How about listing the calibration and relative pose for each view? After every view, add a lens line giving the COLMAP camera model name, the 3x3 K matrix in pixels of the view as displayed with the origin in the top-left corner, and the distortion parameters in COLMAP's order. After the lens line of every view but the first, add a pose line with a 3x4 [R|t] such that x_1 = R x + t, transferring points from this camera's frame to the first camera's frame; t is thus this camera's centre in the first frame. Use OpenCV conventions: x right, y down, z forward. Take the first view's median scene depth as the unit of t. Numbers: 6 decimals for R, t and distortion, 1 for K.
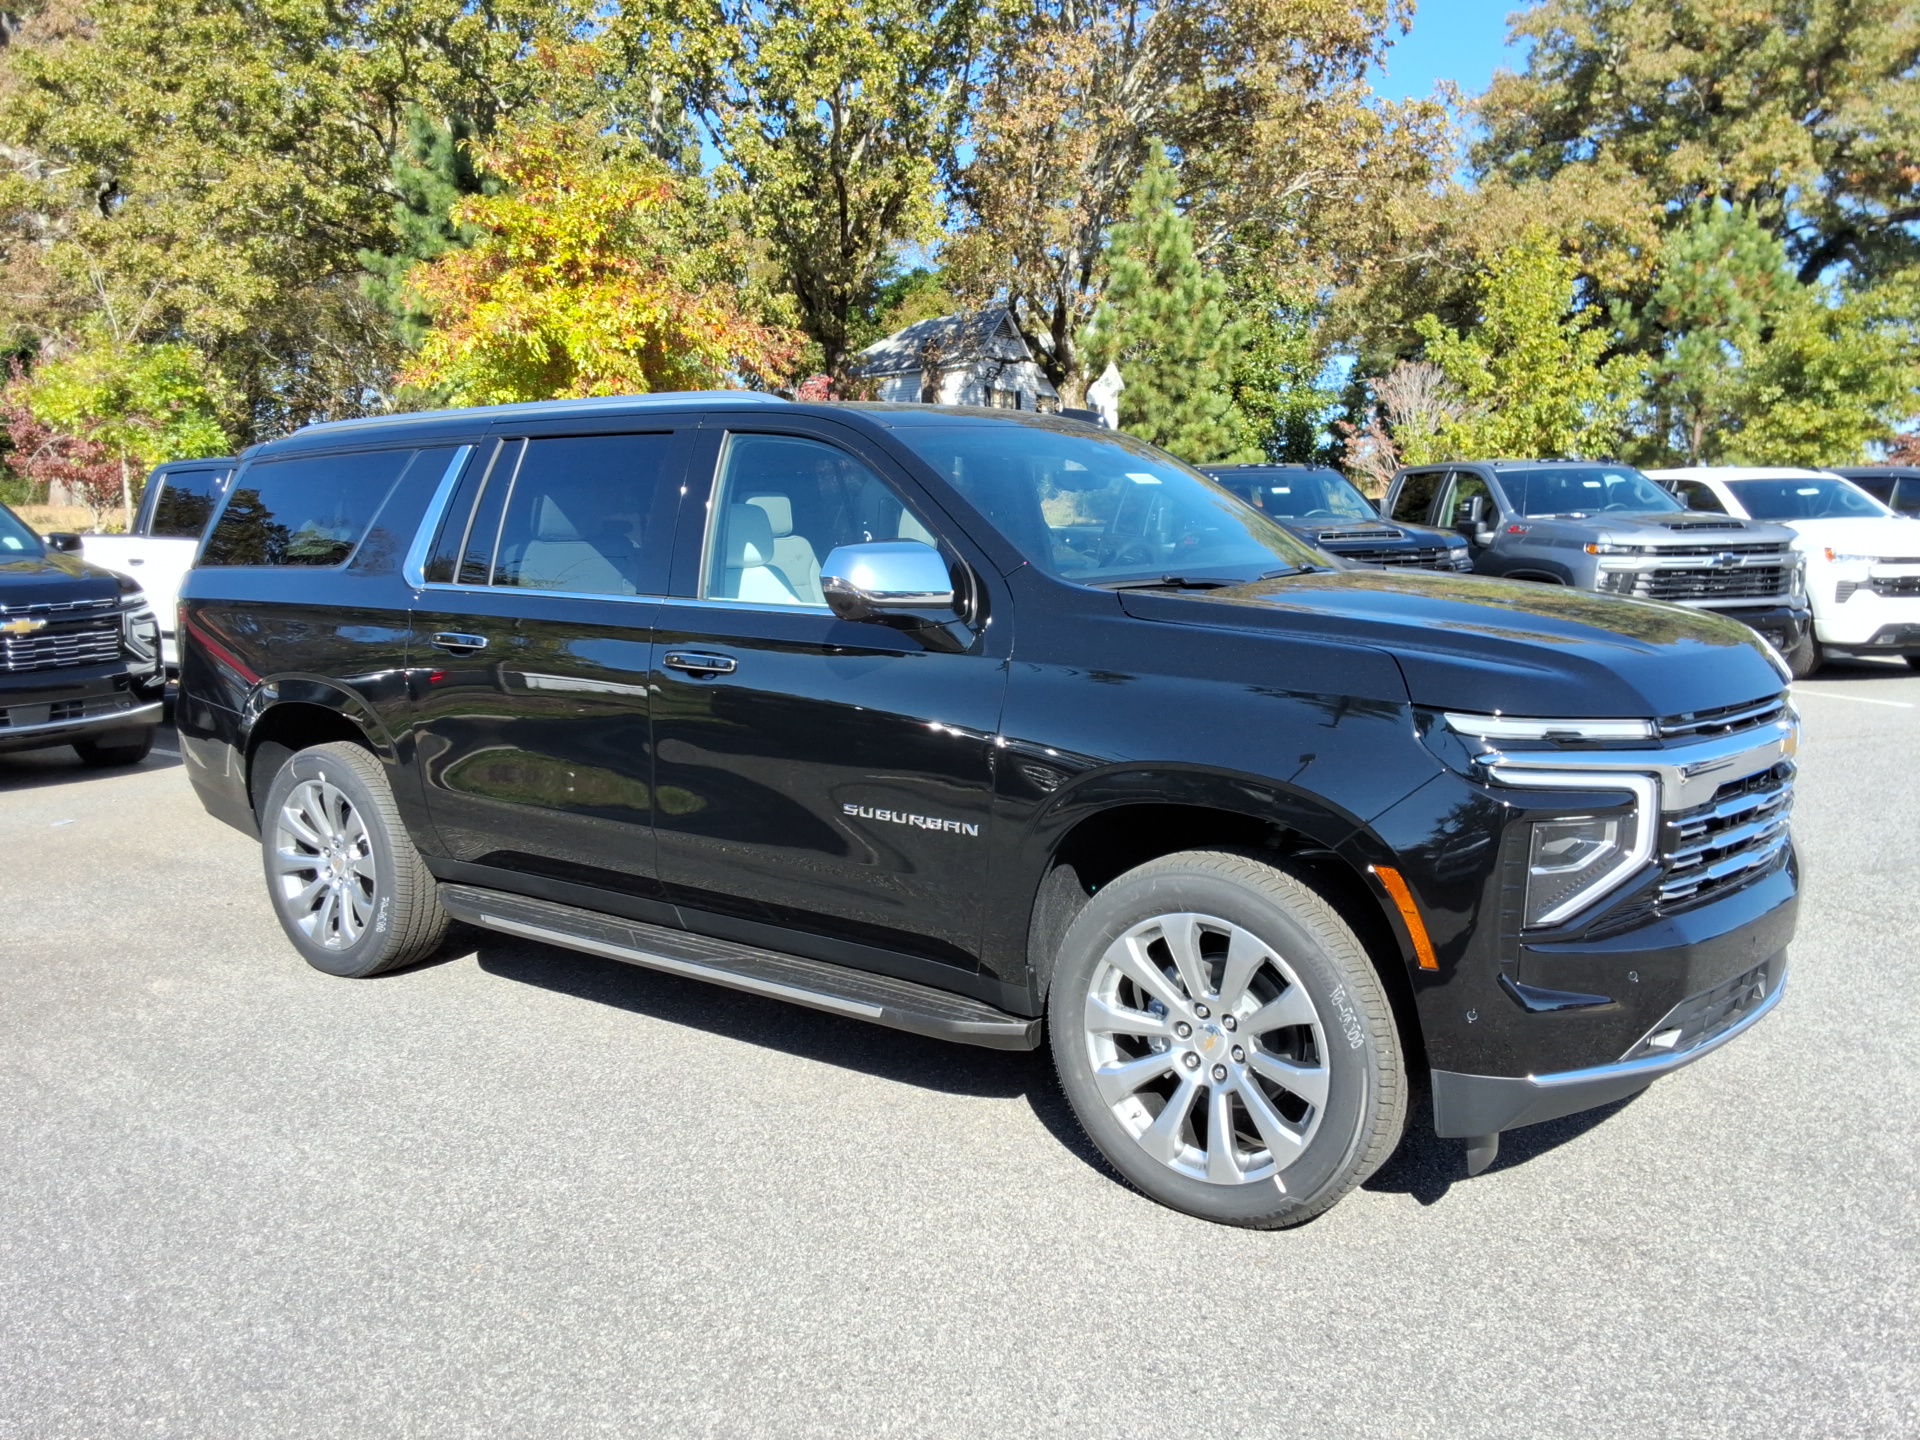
lens RADIAL K [[1518.4, 0, 967.5], [0, 1518.4, 749.8], [0, 0, 1]] dist [0.110005, -0.178238]
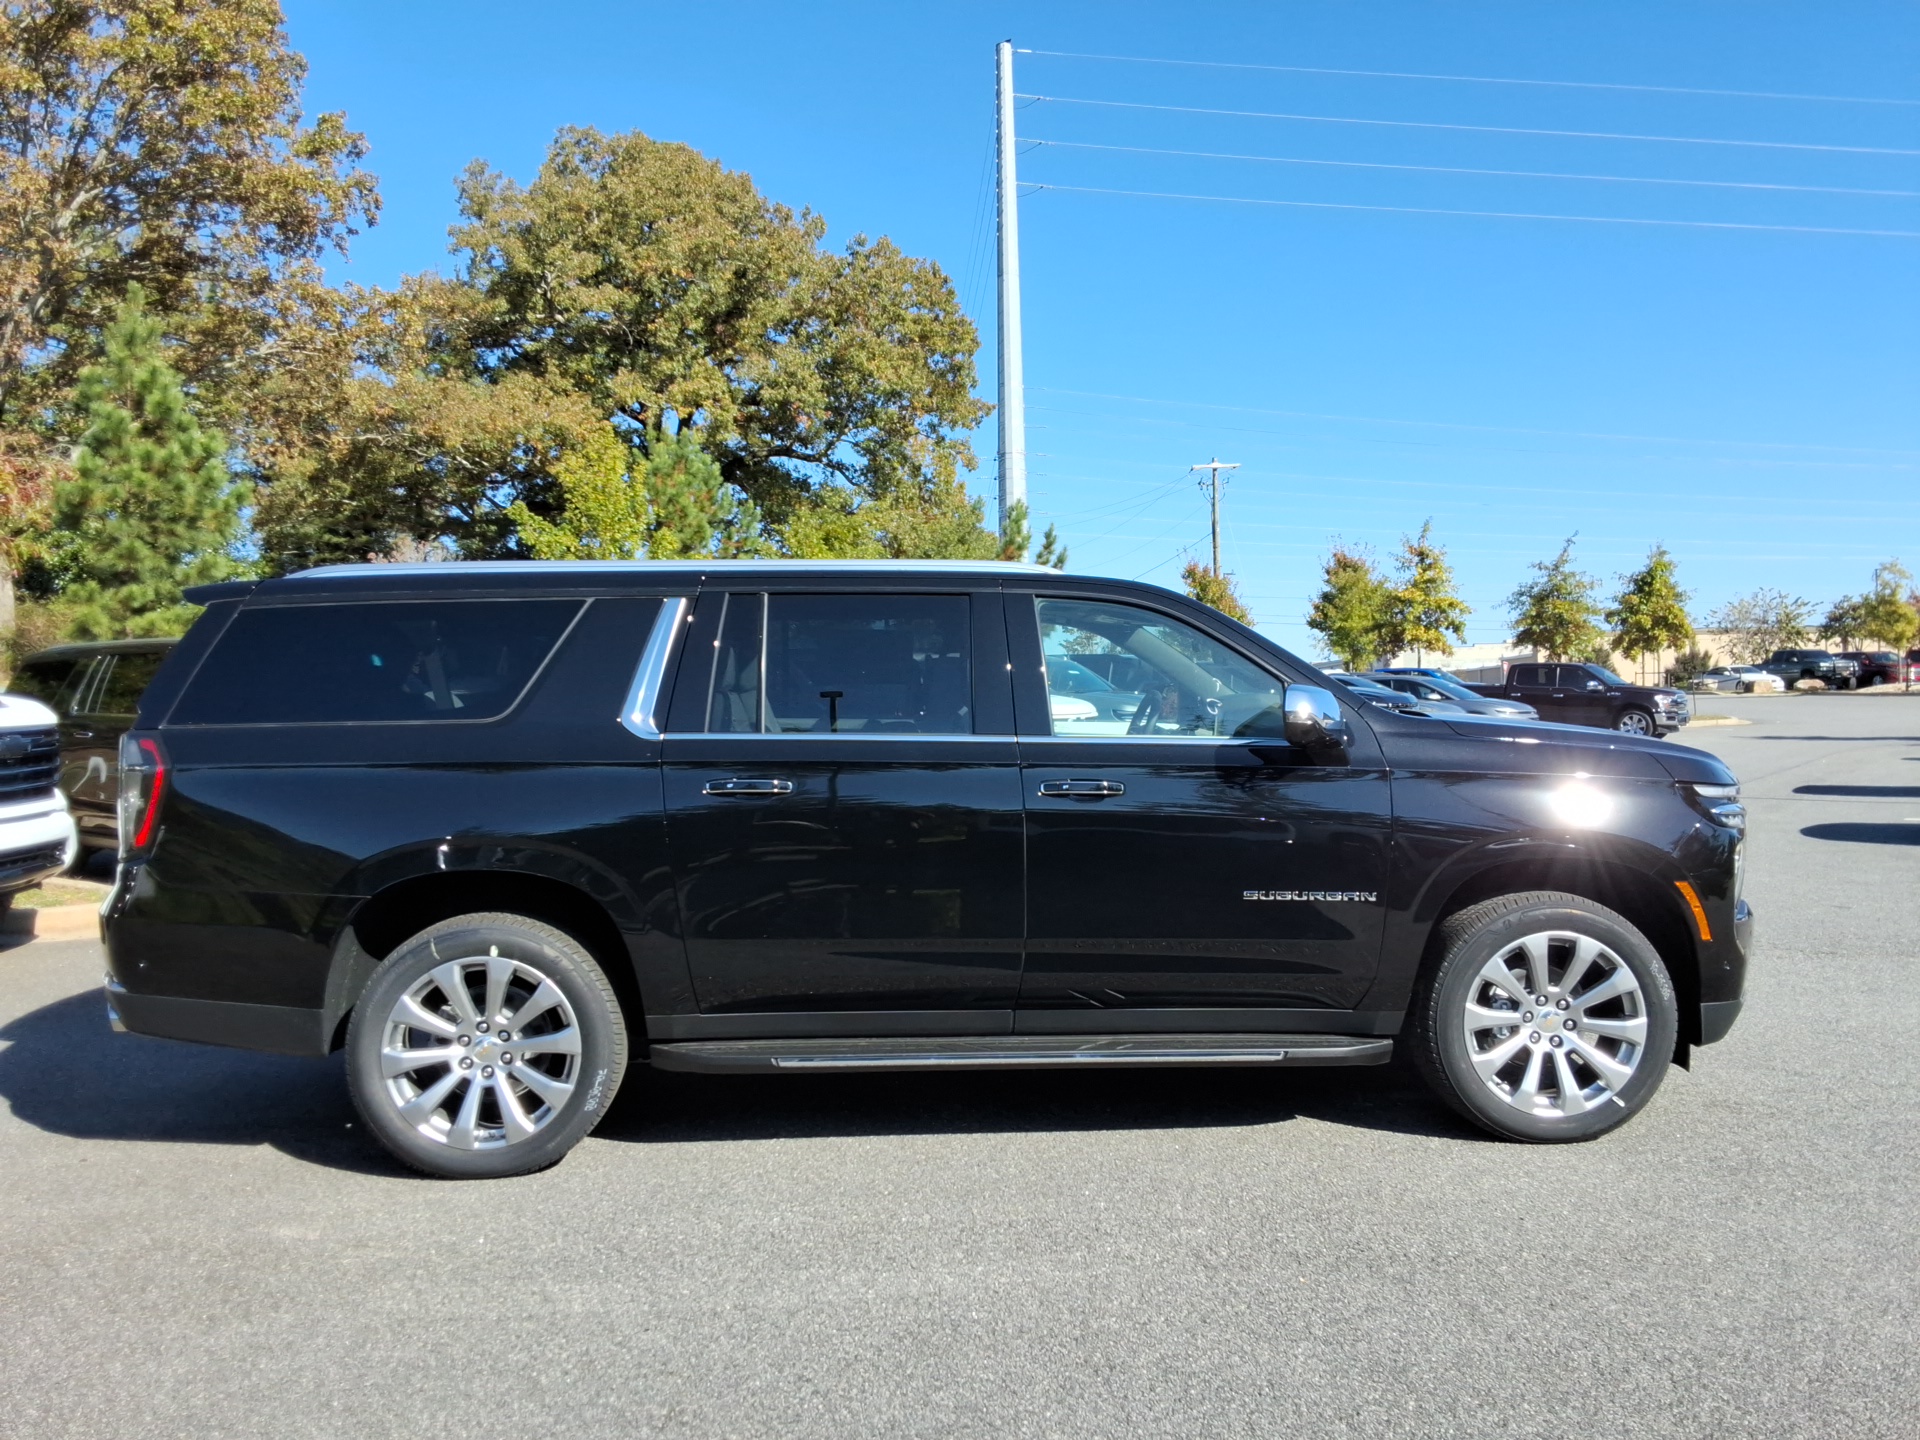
lens RADIAL K [[1518.4, 0, 967.5], [0, 1518.4, 749.8], [0, 0, 1]] dist [0.110005, -0.178238]
pose [[0.758078, -0.017717, 0.651923, -0.106723], [0.092352, 0.992474, -0.080419, -0.000059], [-0.645591, 0.121170, 0.754009, 0.018182]]
